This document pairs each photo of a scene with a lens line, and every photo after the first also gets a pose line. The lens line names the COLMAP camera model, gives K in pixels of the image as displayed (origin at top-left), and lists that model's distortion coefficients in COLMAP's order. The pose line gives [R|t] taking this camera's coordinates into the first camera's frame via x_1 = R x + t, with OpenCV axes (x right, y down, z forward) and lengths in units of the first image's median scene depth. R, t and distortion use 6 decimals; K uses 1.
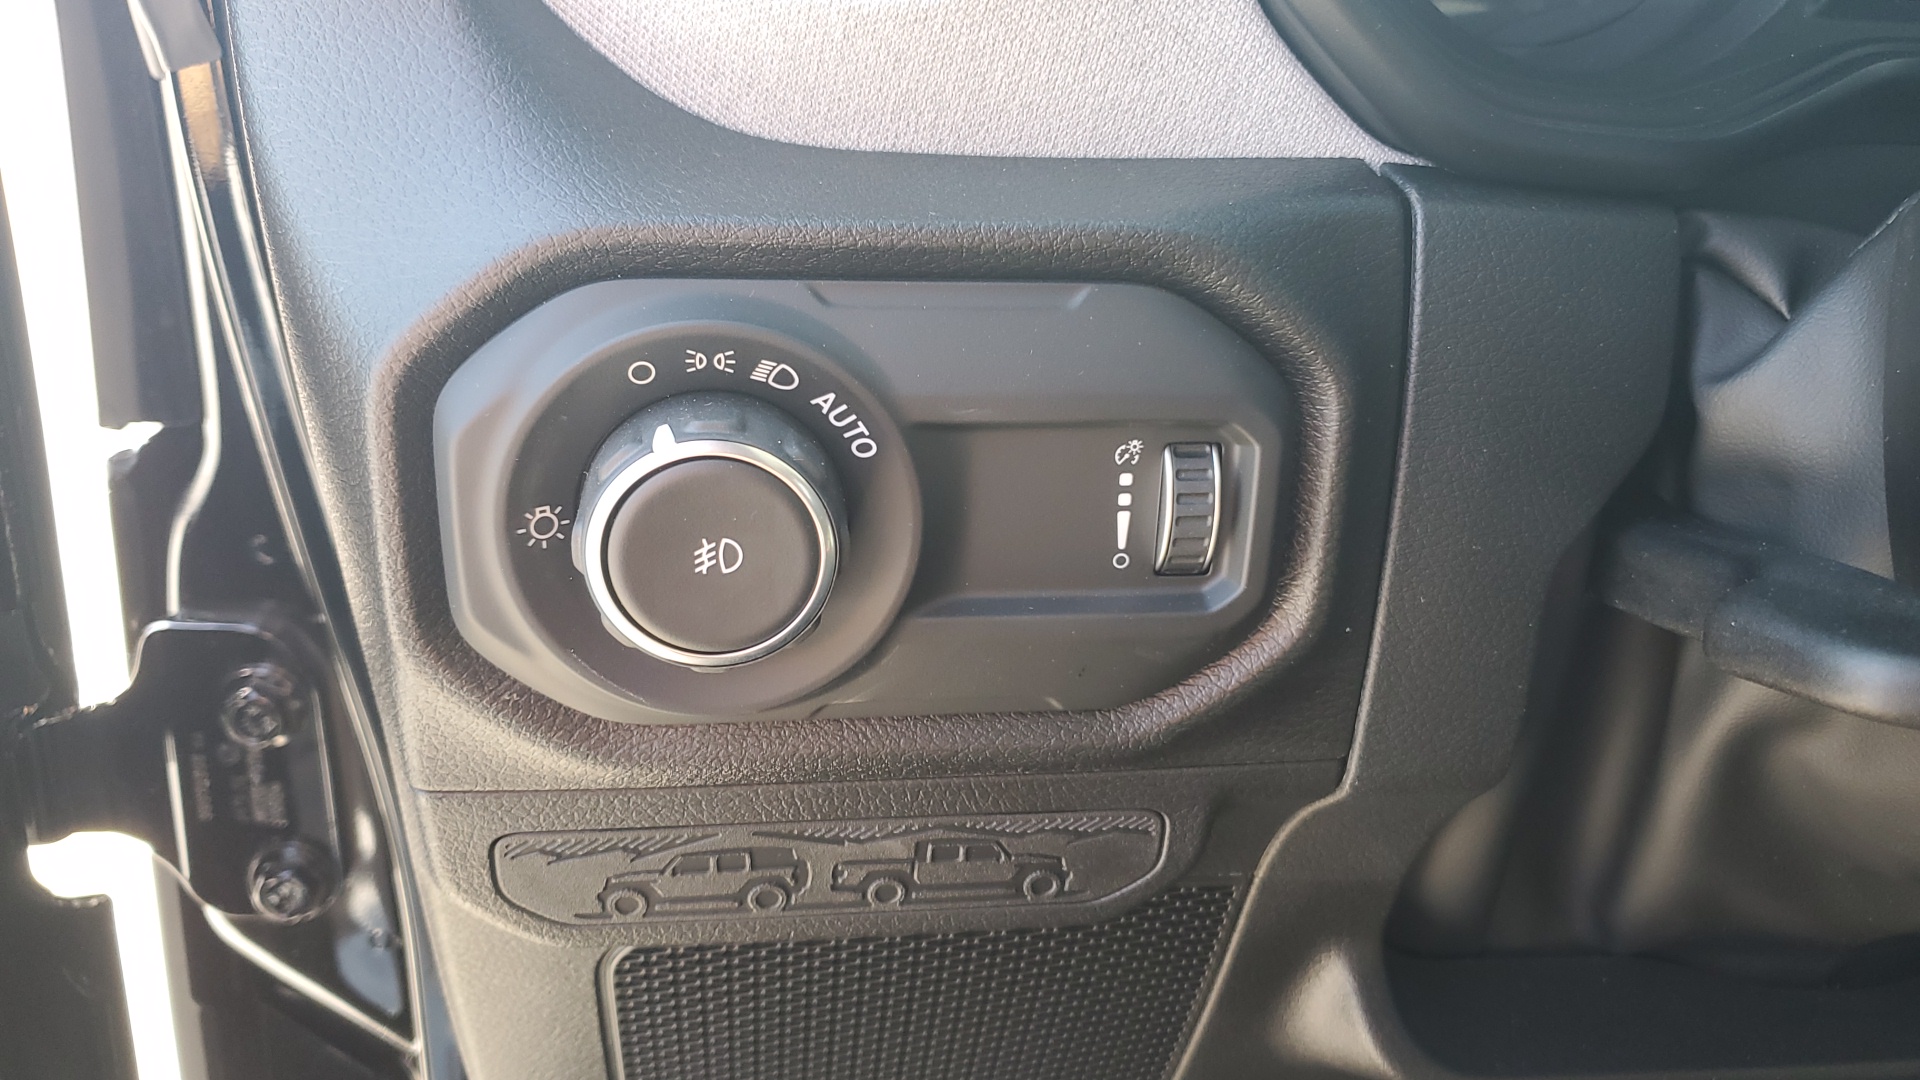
lens RADIAL K [[1613.7, 0, 955.0], [0, 1613.7, 592.5], [0, 0, 1]] dist [0.004467, 0.001174]
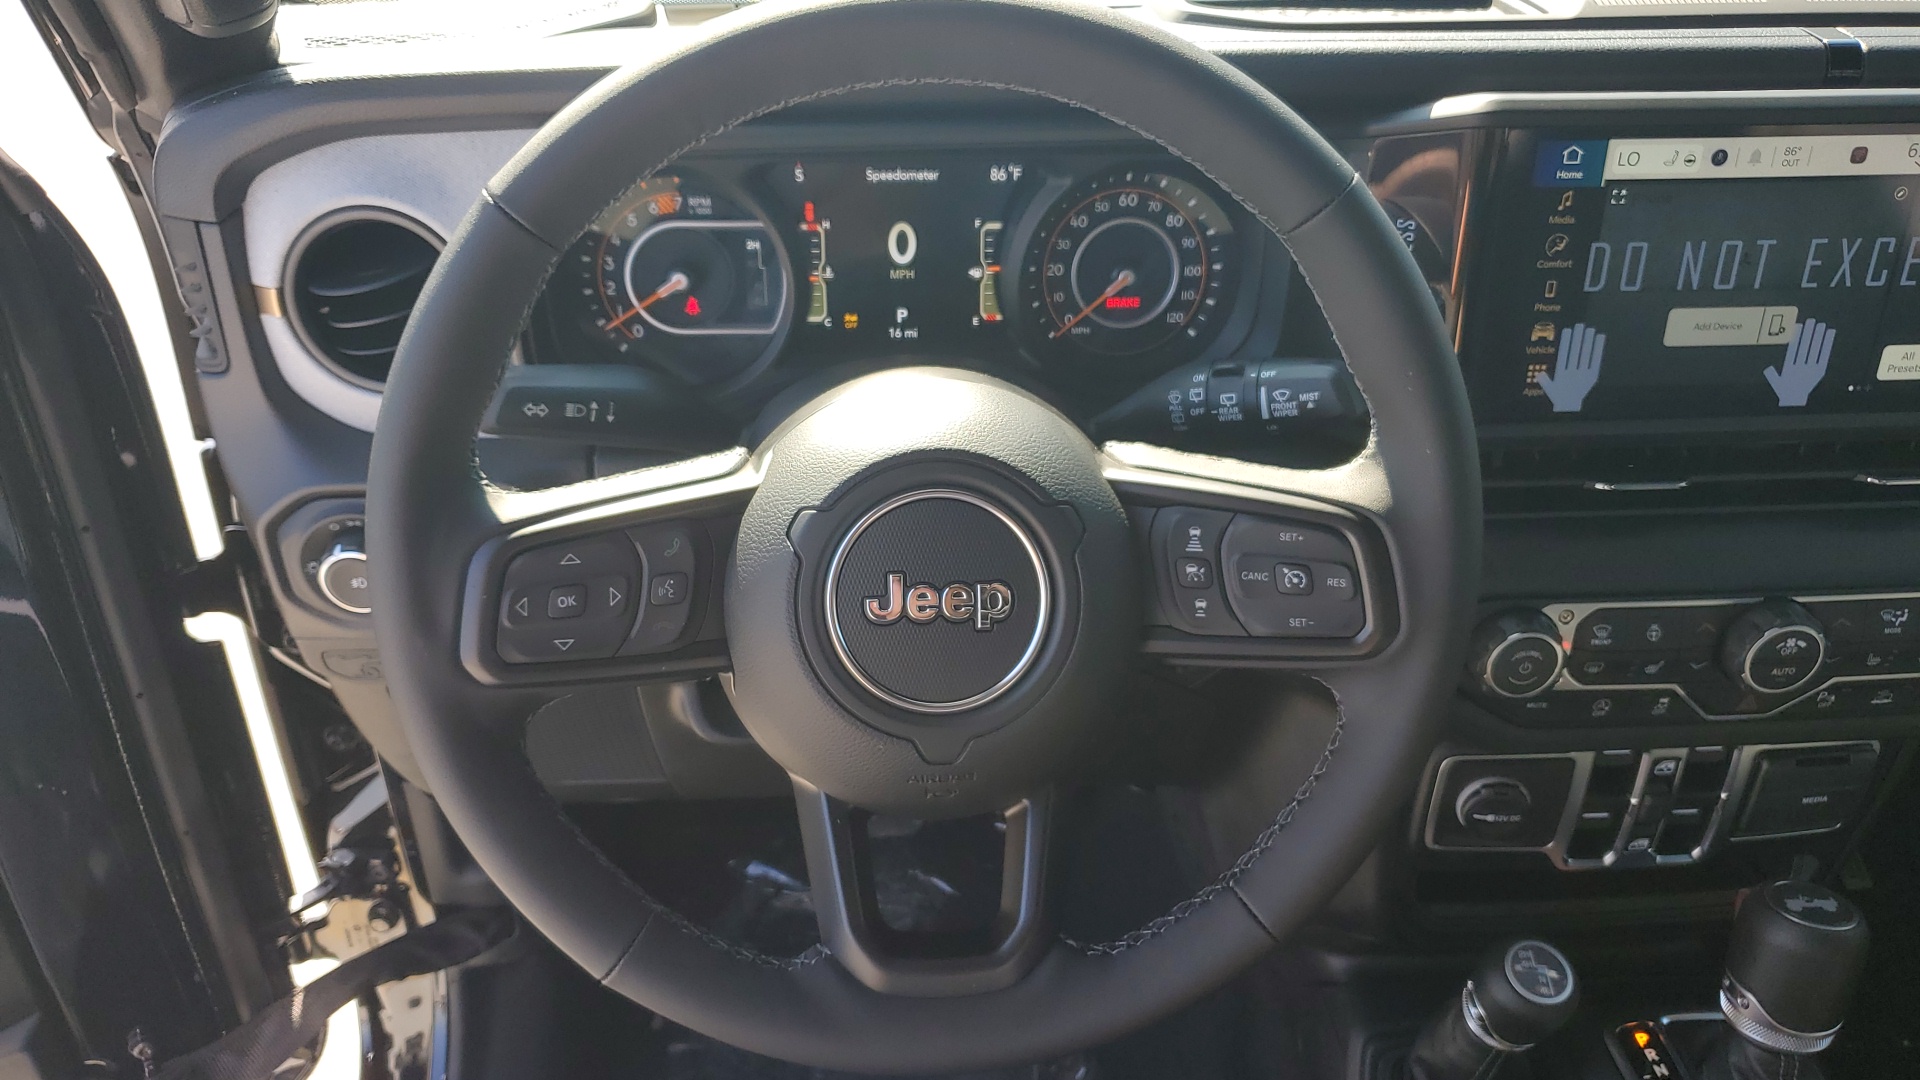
lens RADIAL K [[1555.7, 0, 955.5], [0, 1555.7, 596.5], [0, 0, 1]] dist [0.026151, 0.005861]
pose [[0.995515, 0.031727, -0.089127, 1.202908], [-0.010863, 0.974192, 0.225458, -0.647602], [0.093980, -0.223479, 0.970168, -1.775284]]
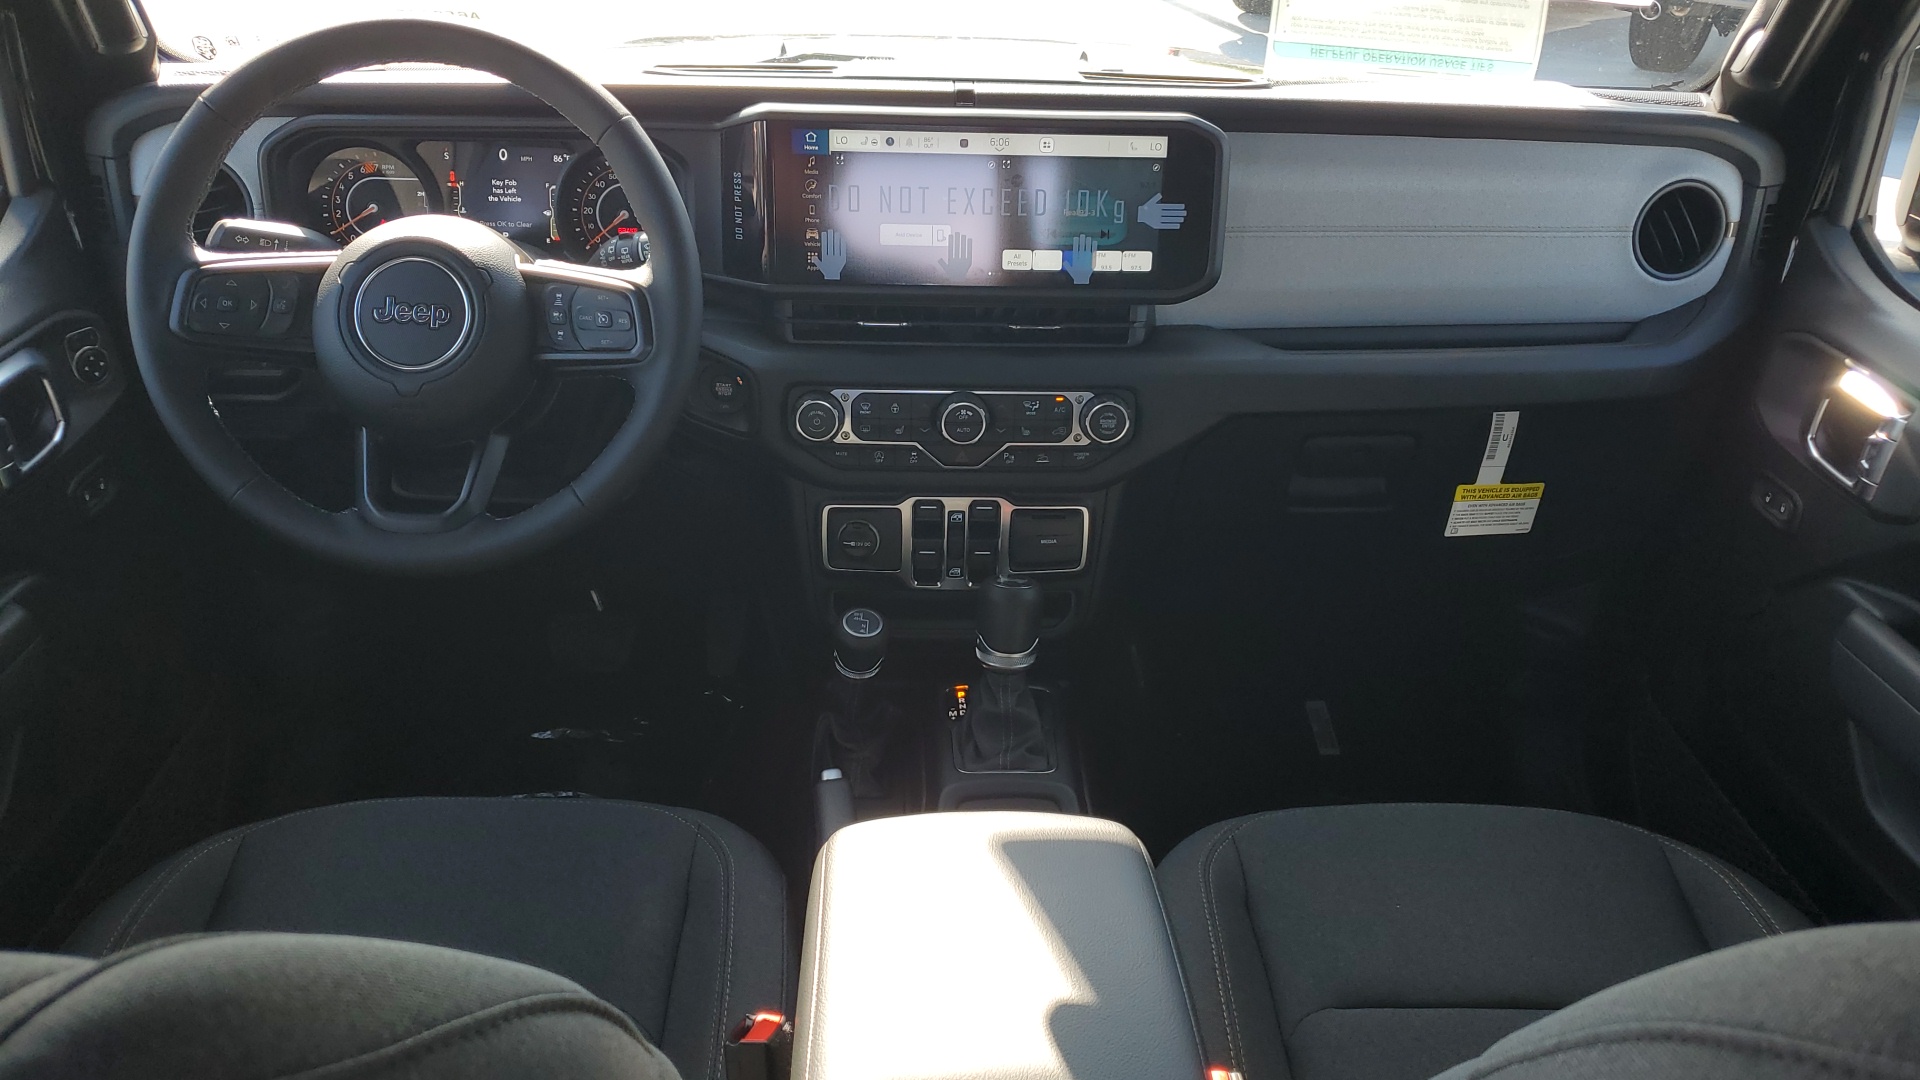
lens RADIAL K [[1467.8, 0, 959.1], [0, 1467.8, 549.1], [0, 0, 1]] dist [0.150340, -0.348923]
pose [[0.990178, 0.045454, -0.132220, 3.062609], [-0.034375, 0.995796, 0.084904, 0.080212], [0.135524, -0.079525, 0.987577, -3.643020]]
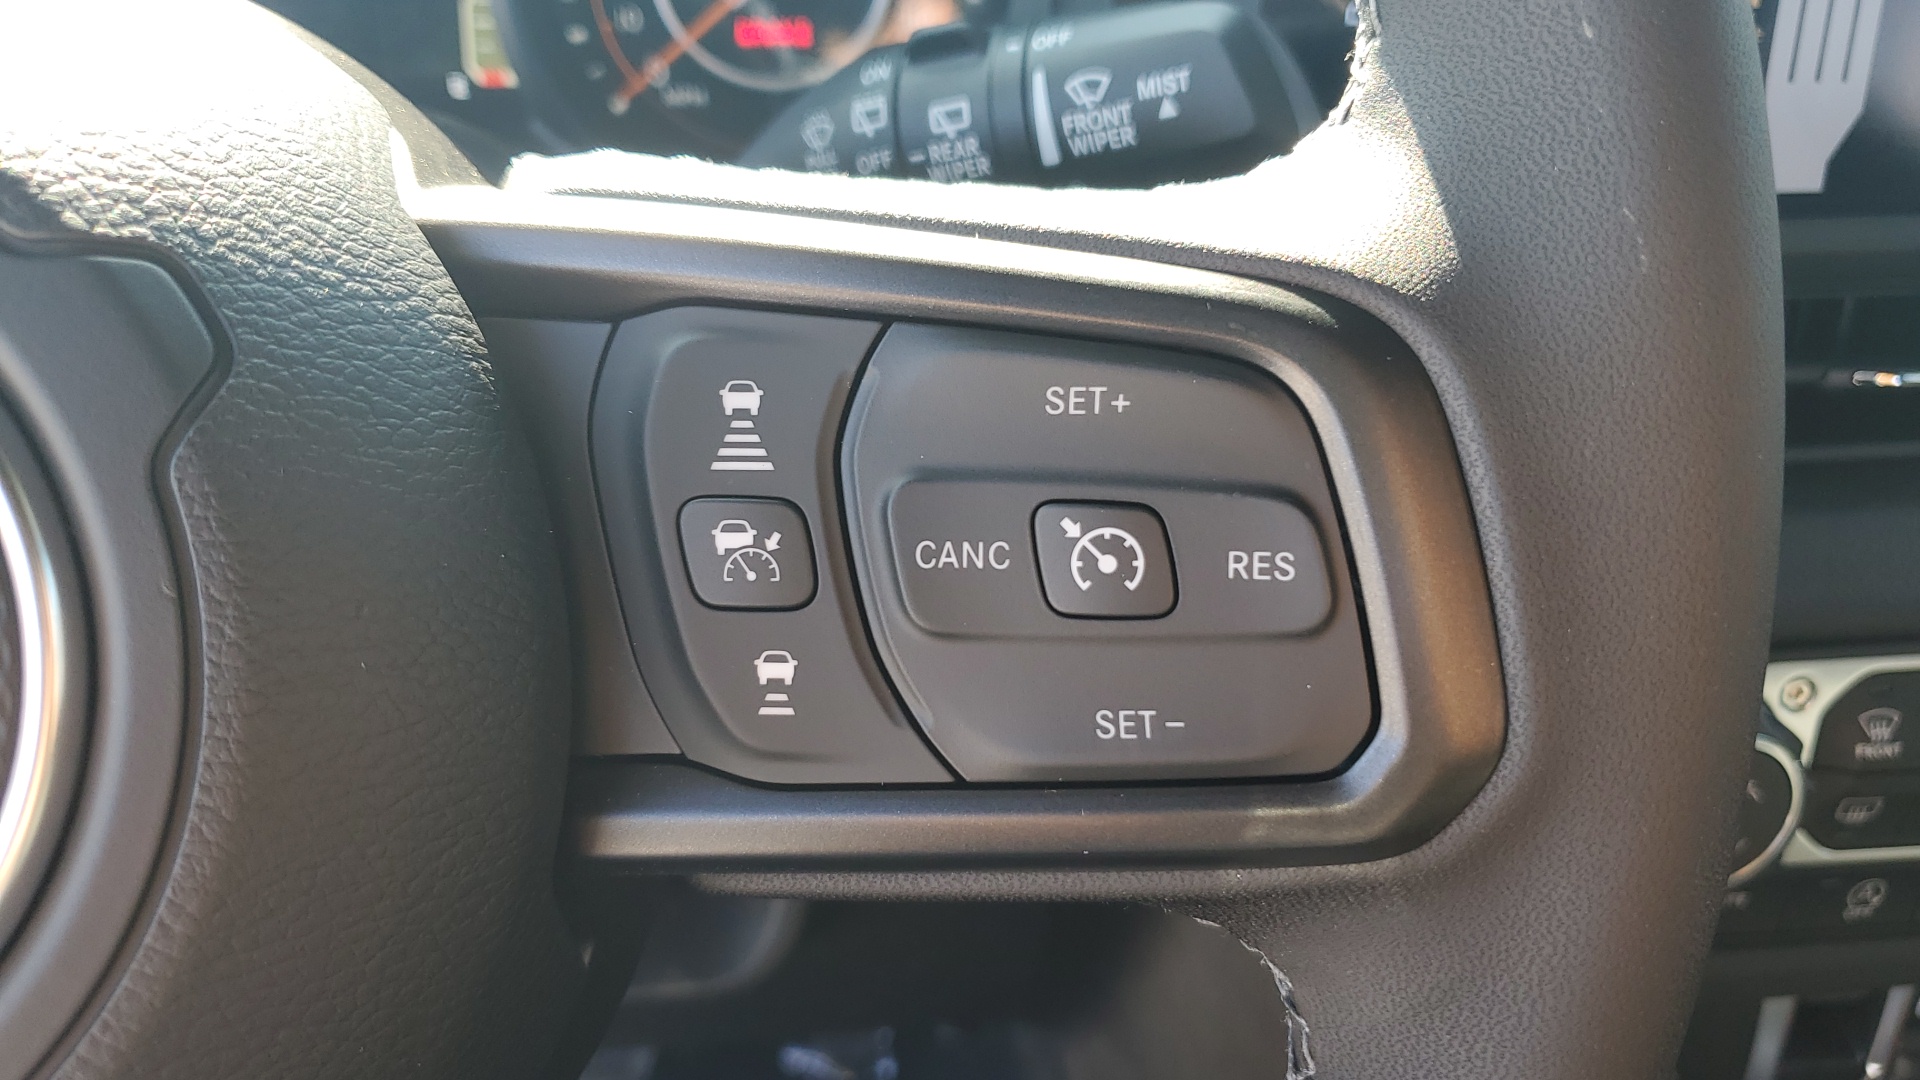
lens RADIAL K [[1613.7, 0, 955.0], [0, 1613.7, 592.5], [0, 0, 1]] dist [0.004467, 0.001174]
pose [[0.999185, -0.000775, -0.040351, 1.450782], [0.006912, 0.988329, 0.152179, -0.261259], [0.039762, -0.152334, 0.987529, -0.193808]]
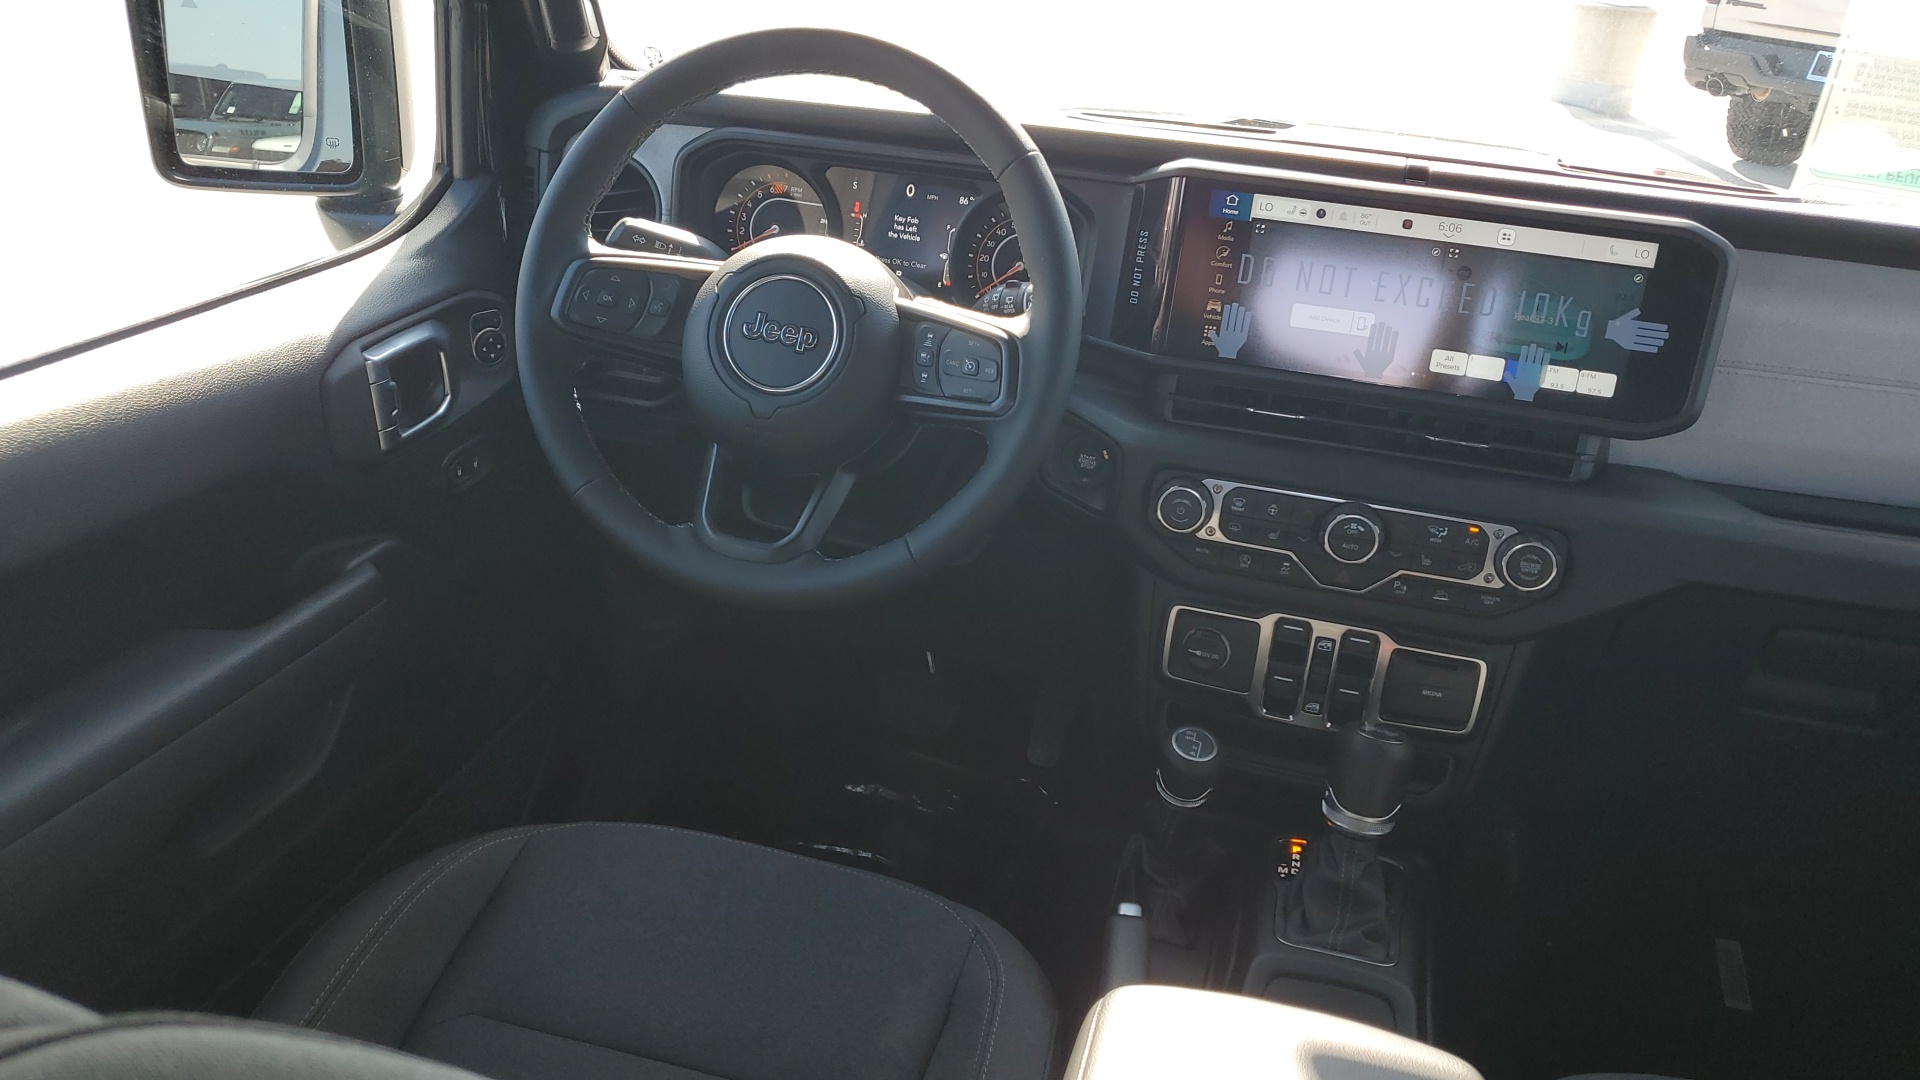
lens RADIAL K [[1467.8, 0, 959.1], [0, 1467.8, 549.1], [0, 0, 1]] dist [0.150340, -0.348923]
pose [[0.904668, 0.195026, -0.378868, 3.010831], [-0.190538, 0.980420, 0.049711, 0.107992], [0.381145, 0.027217, 0.924115, -3.149940]]
